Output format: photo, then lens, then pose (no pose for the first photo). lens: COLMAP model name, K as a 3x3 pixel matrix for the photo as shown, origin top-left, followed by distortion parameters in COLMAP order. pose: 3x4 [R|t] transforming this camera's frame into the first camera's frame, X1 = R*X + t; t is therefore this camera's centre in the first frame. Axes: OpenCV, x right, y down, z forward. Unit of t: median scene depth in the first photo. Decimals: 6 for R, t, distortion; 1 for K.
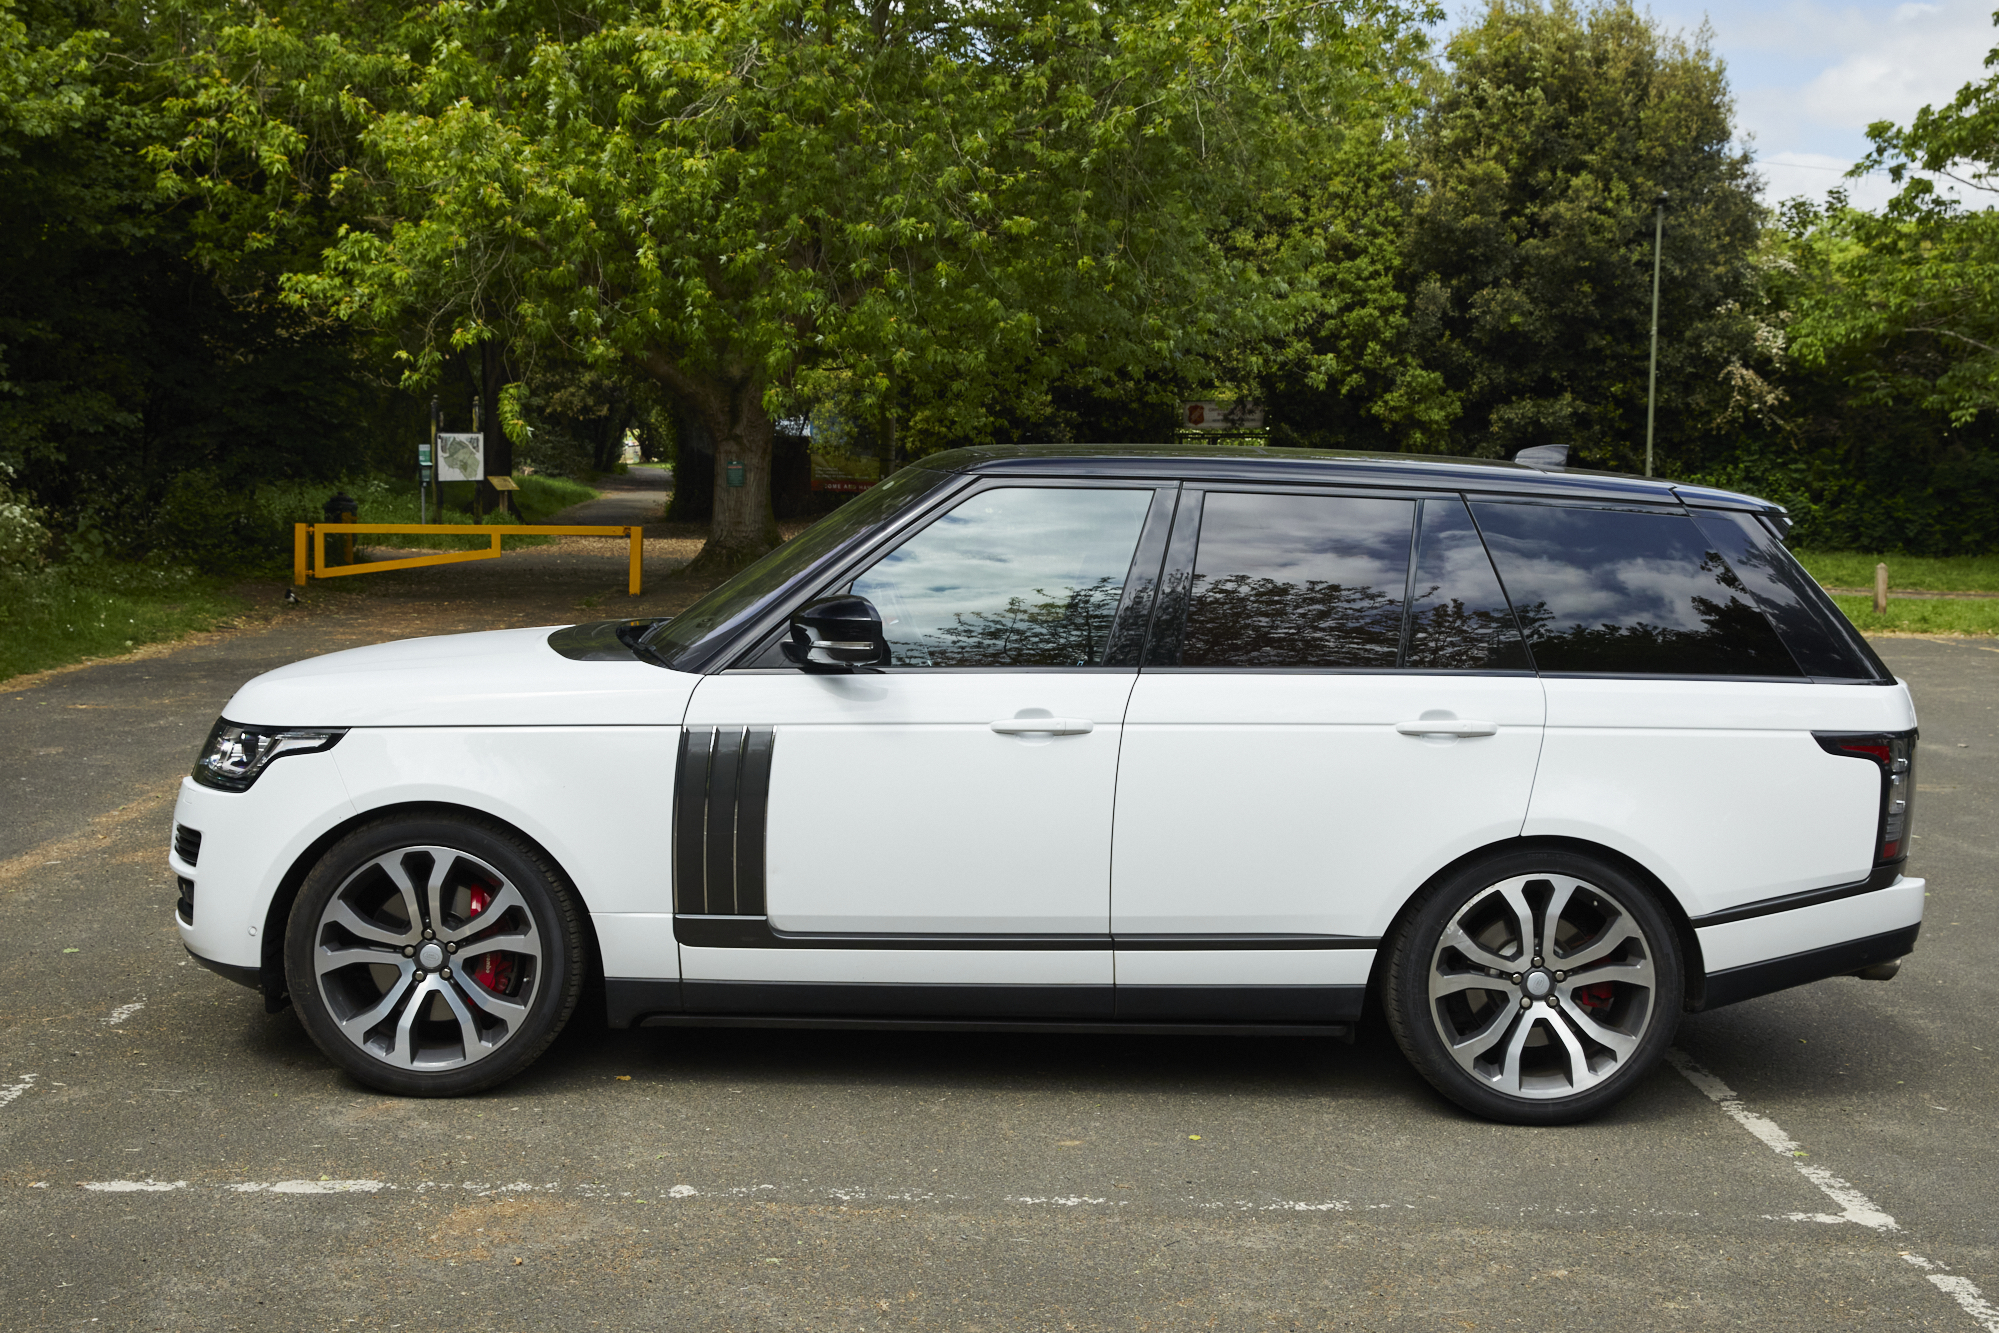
lens RADIAL K [[2331.6, 0, 956.6], [0, 2331.6, 663.0], [0, 0, 1]] dist [0.005627, 0.043455]
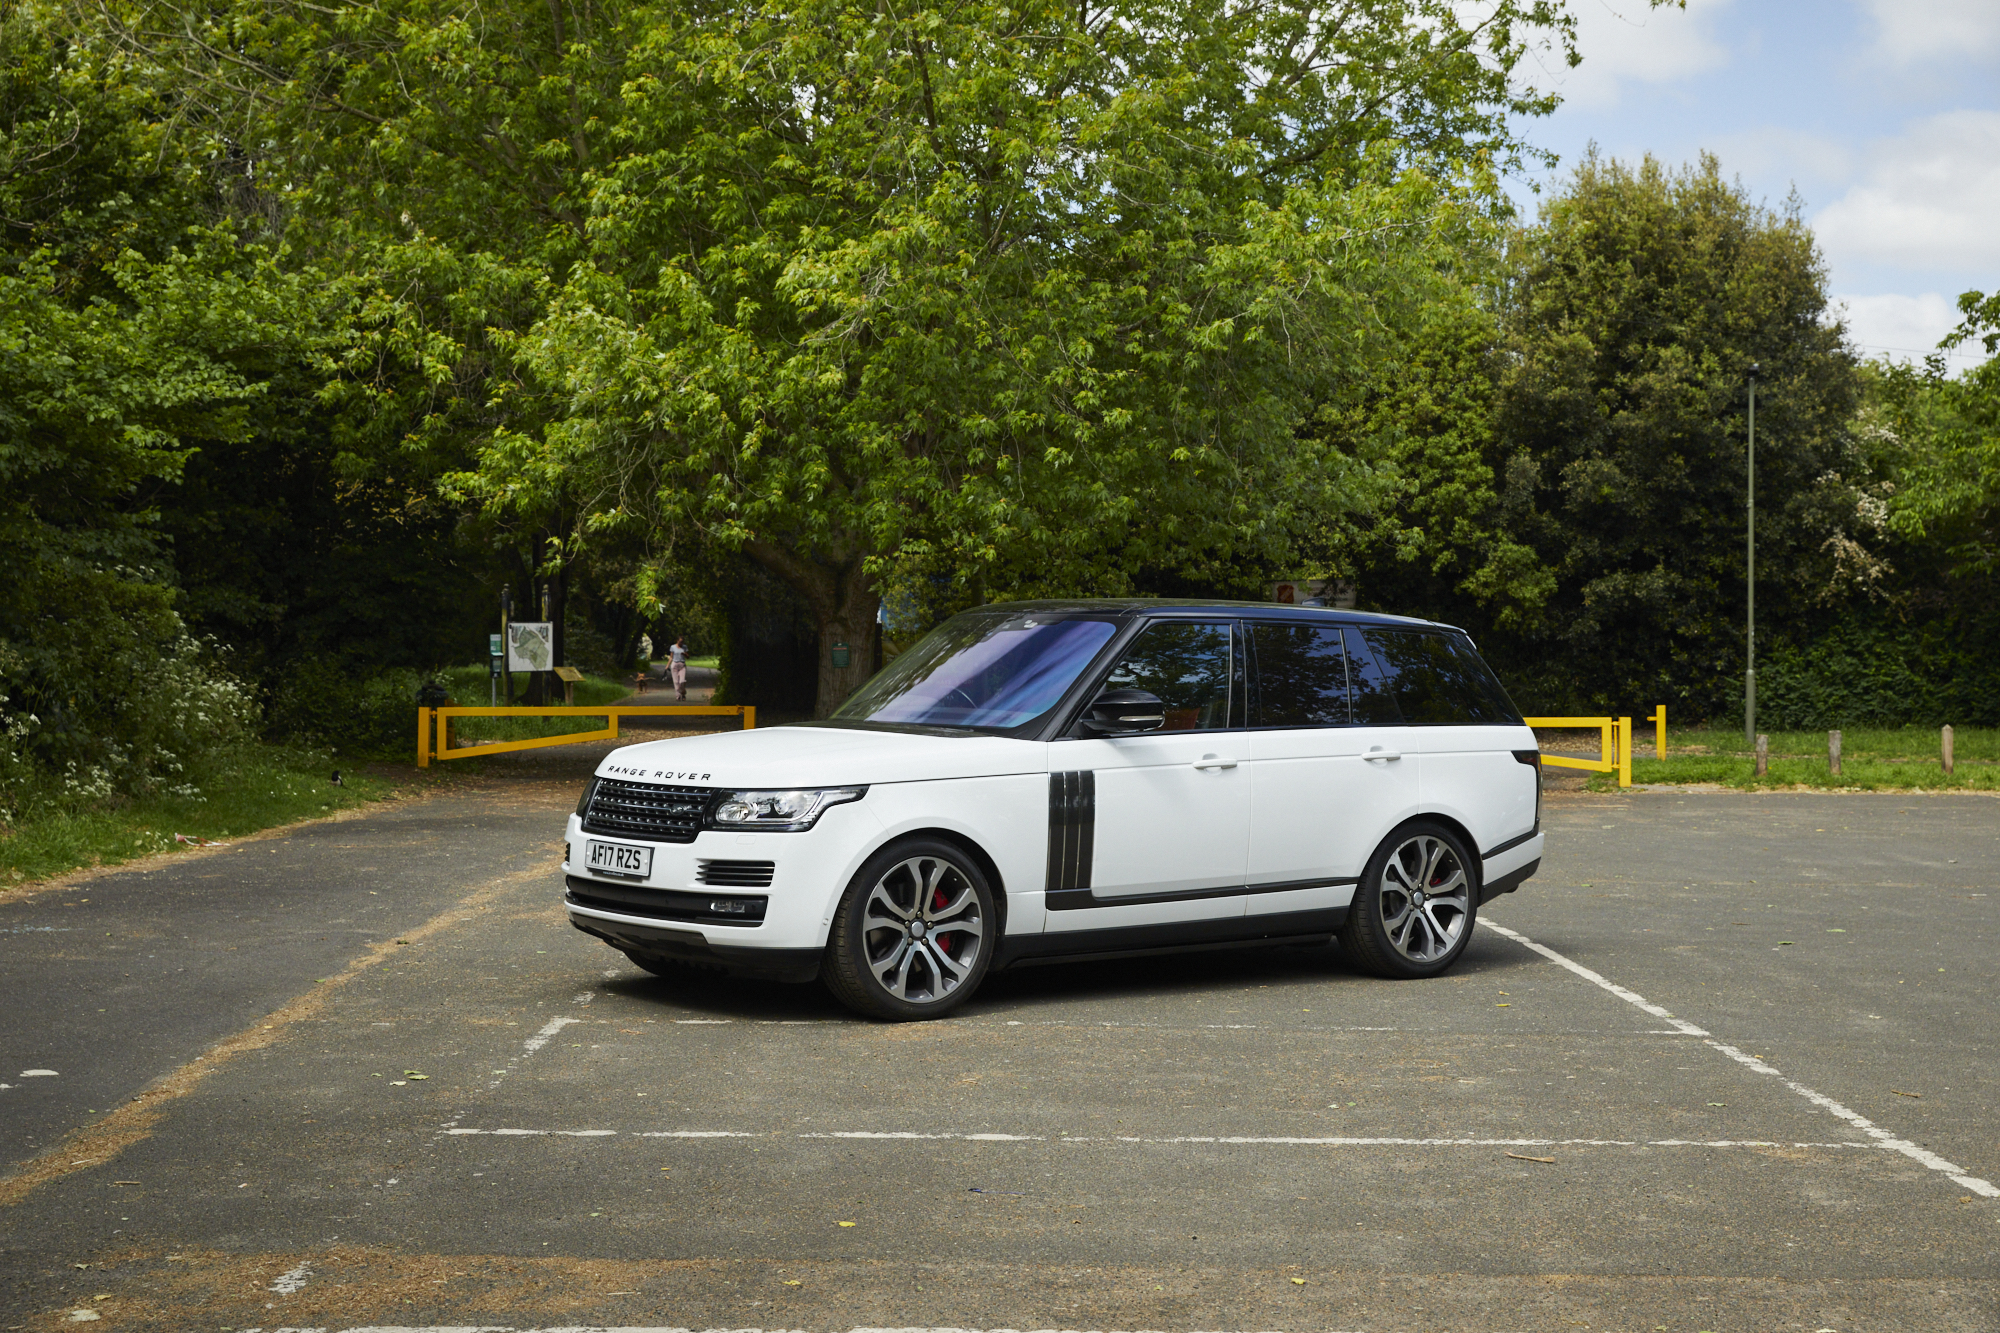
lens RADIAL K [[2815.0, 0, 1000.0], [0, 2815.0, 666.5], [0, 0, 1]] dist [-0.008427, -0.023839]
pose [[0.999919, -0.012630, 0.001826, -0.019280], [0.012738, 0.996406, -0.083744, 0.020757], [-0.000762, 0.083761, 0.996486, -0.170277]]
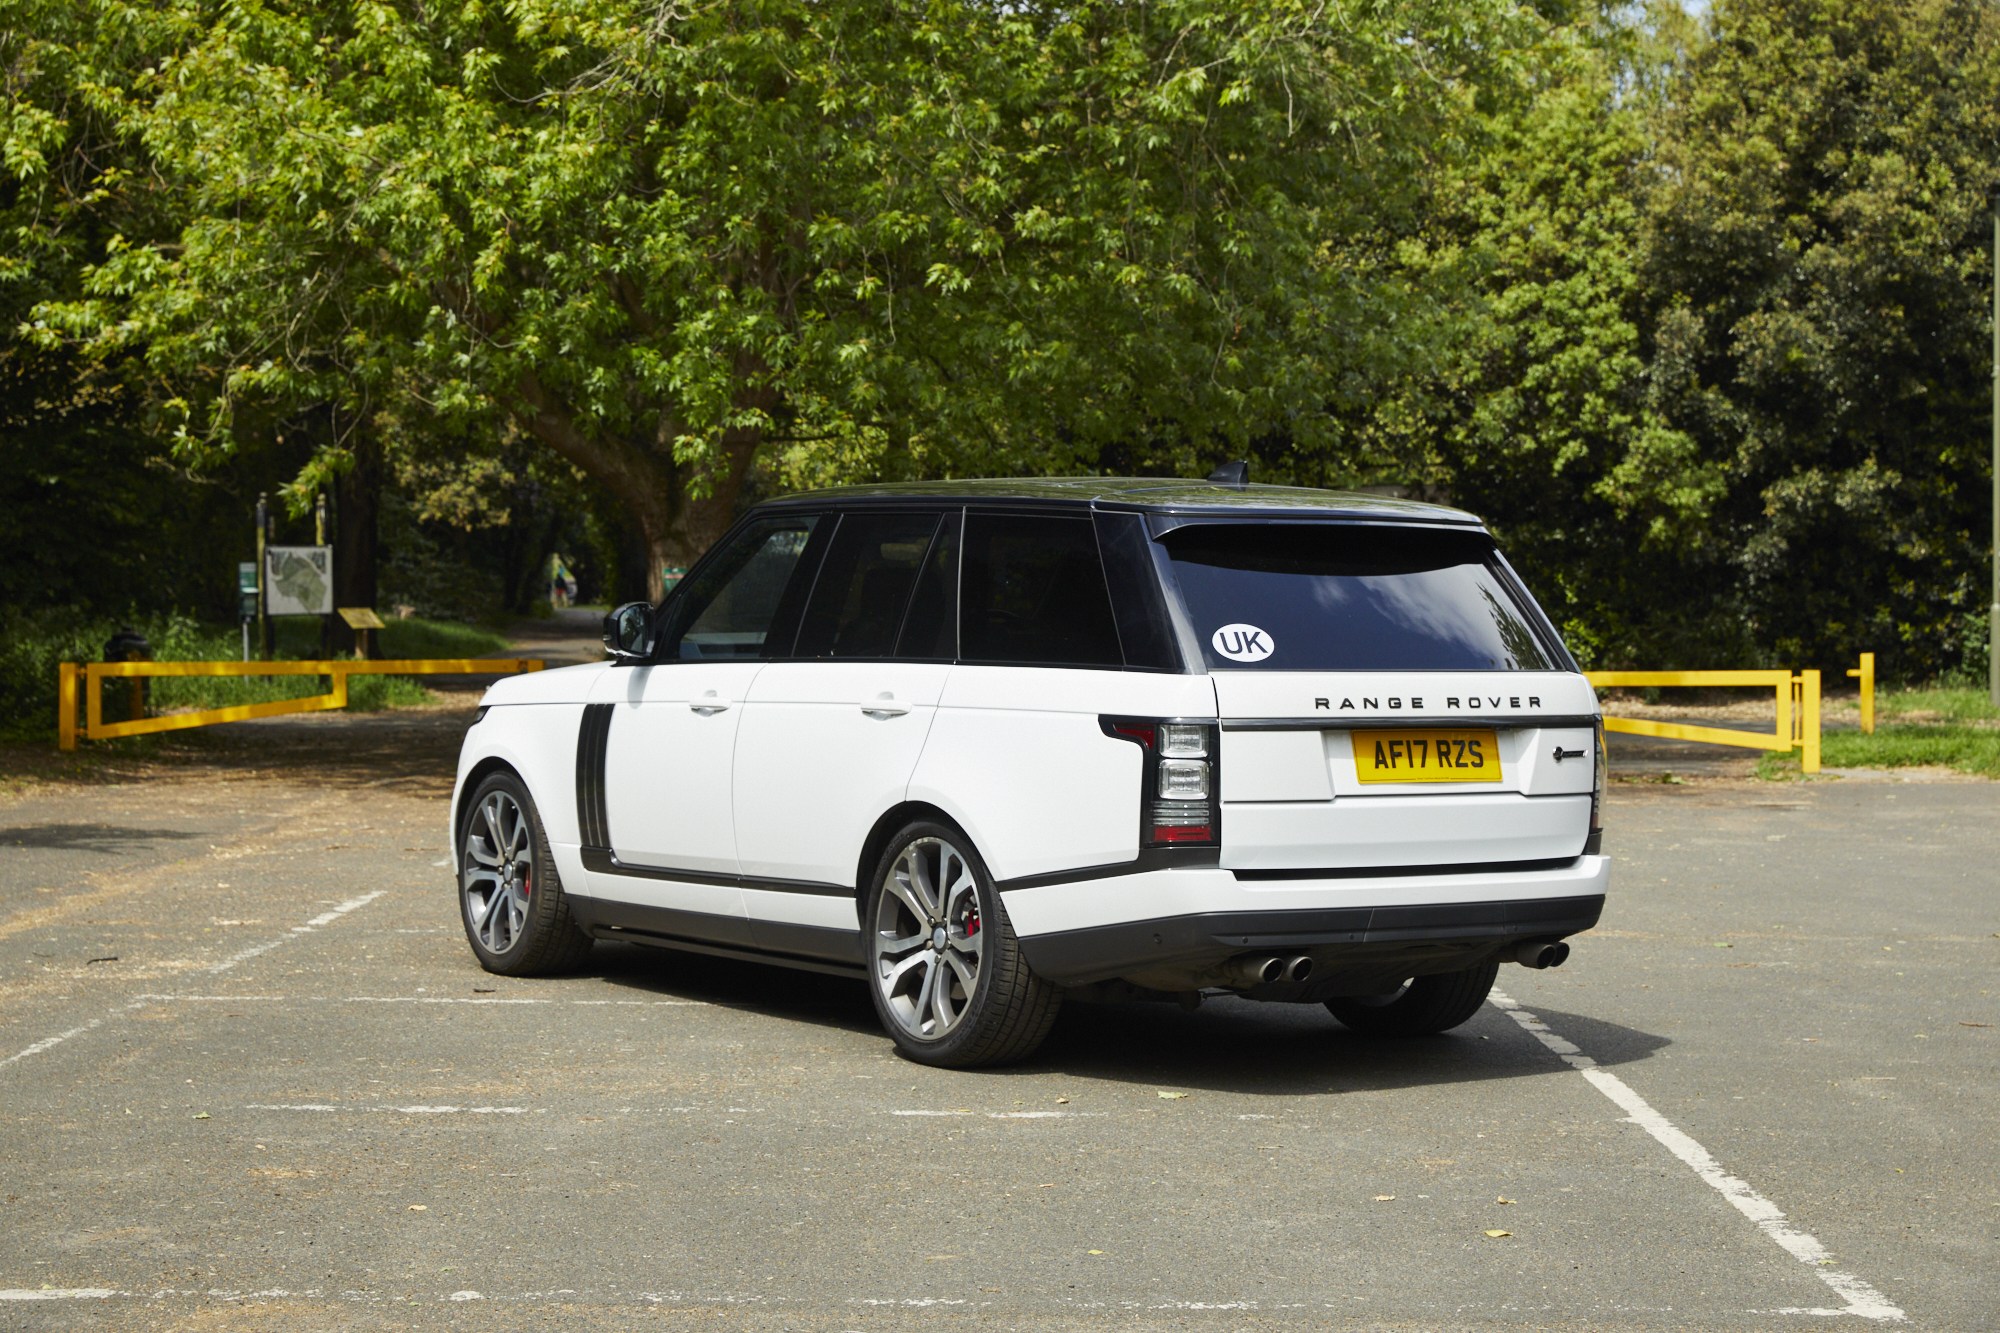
lens RADIAL K [[3482.8, 0, 1007.1], [0, 3482.8, 685.4], [0, 0, 1]] dist [0.003704, -0.020846]
pose [[0.999761, -0.016316, -0.014571, 0.015397], [0.015356, 0.997849, -0.063732, 0.013511], [0.015580, 0.063493, 0.997861, -0.041683]]
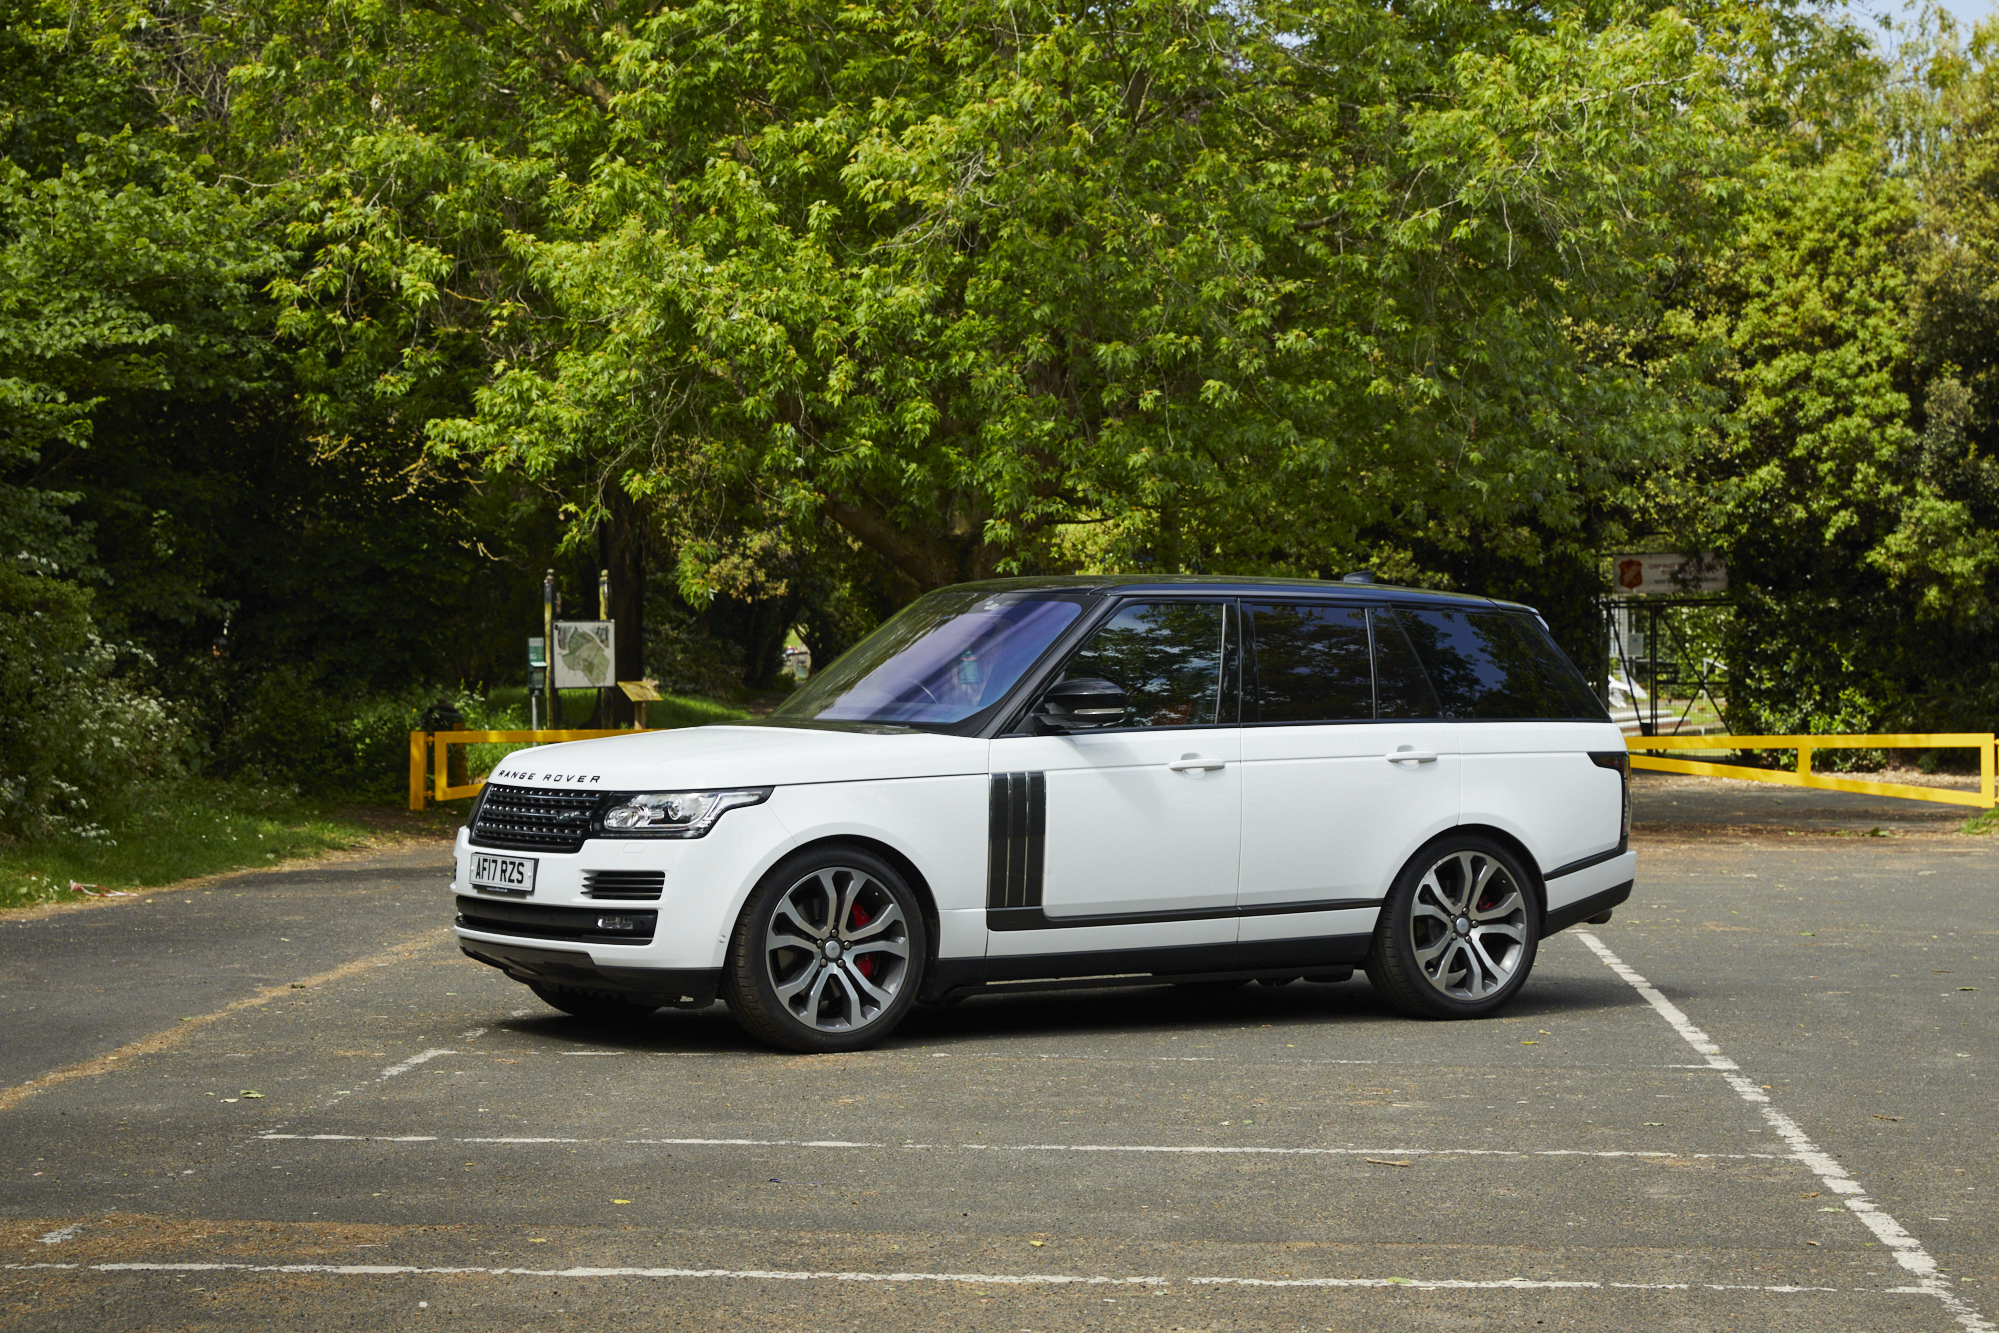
lens RADIAL K [[4162.3, 0, 1003.0], [0, 4162.3, 709.4], [0, 0, 1]] dist [0.012913, -0.224317]
pose [[0.996236, -0.019971, -0.084345, 0.024177], [0.013216, 0.996716, -0.079896, 0.033124], [0.085664, 0.078480, 0.993228, -0.265026]]
